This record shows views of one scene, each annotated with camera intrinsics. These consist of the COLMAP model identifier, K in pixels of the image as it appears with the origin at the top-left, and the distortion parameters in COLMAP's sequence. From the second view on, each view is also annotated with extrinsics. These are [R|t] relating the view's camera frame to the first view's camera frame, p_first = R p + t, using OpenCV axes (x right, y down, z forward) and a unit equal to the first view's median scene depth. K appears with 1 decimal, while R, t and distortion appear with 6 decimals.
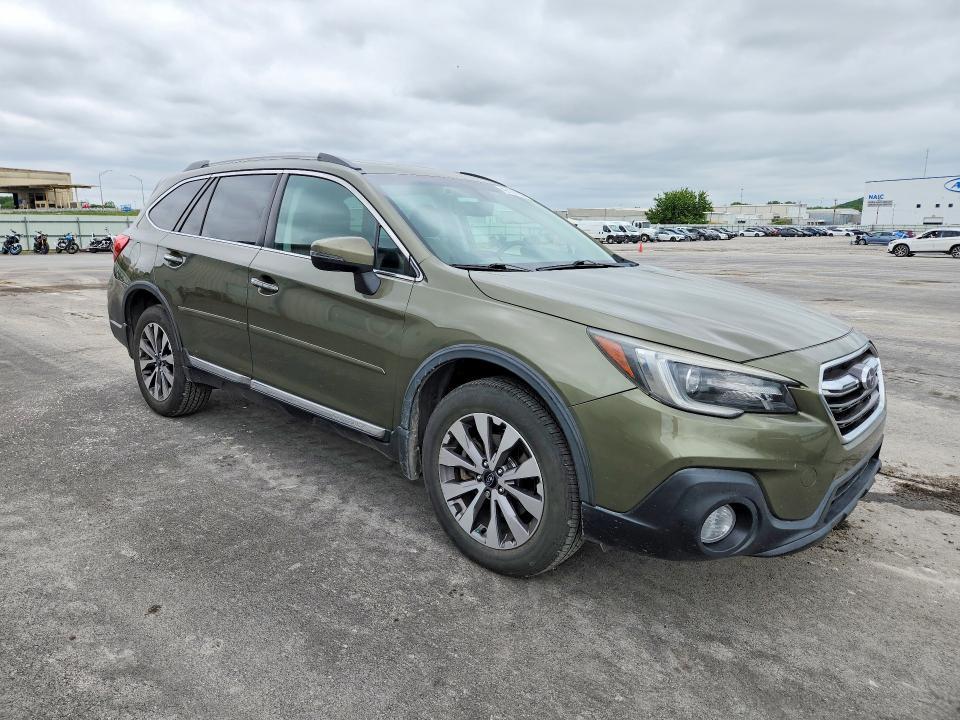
lens RADIAL K [[681.7, 0, 480.0], [0, 681.7, 360.0], [0, 0, 1]] dist [0.001837, -0.003290]
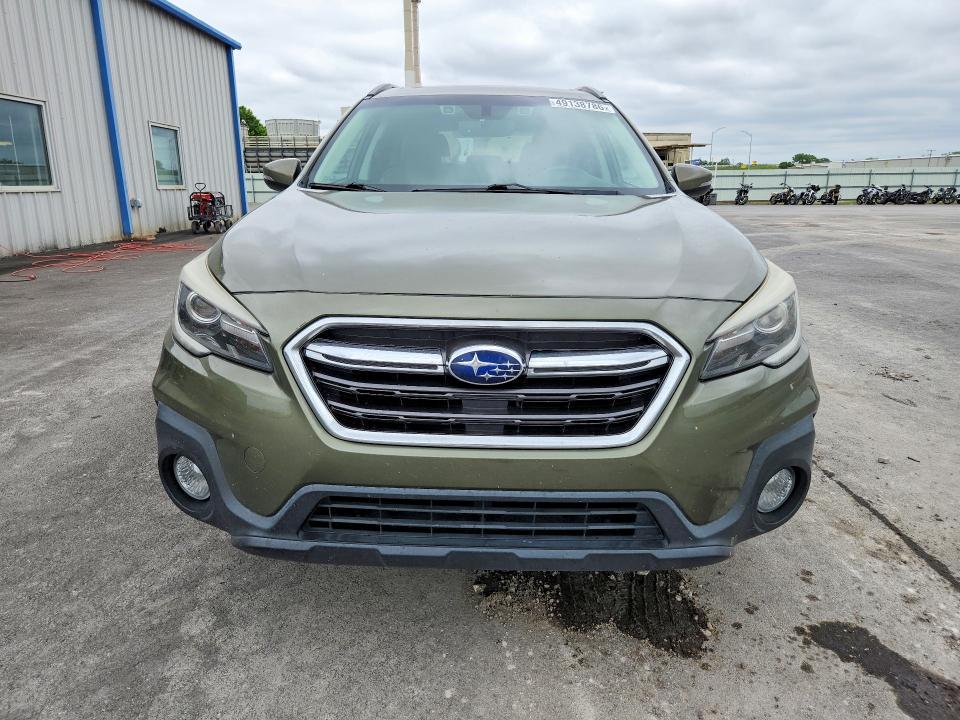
lens RADIAL K [[700.0, 0, 480.0], [0, 700.0, 360.0], [0, 0, 1]] dist [-0.003795, -0.003030]
pose [[0.596663, 0.174505, -0.783289, 0.111402], [-0.135780, 0.983951, 0.115780, -0.004569], [0.790922, 0.037274, 0.610781, 0.068407]]
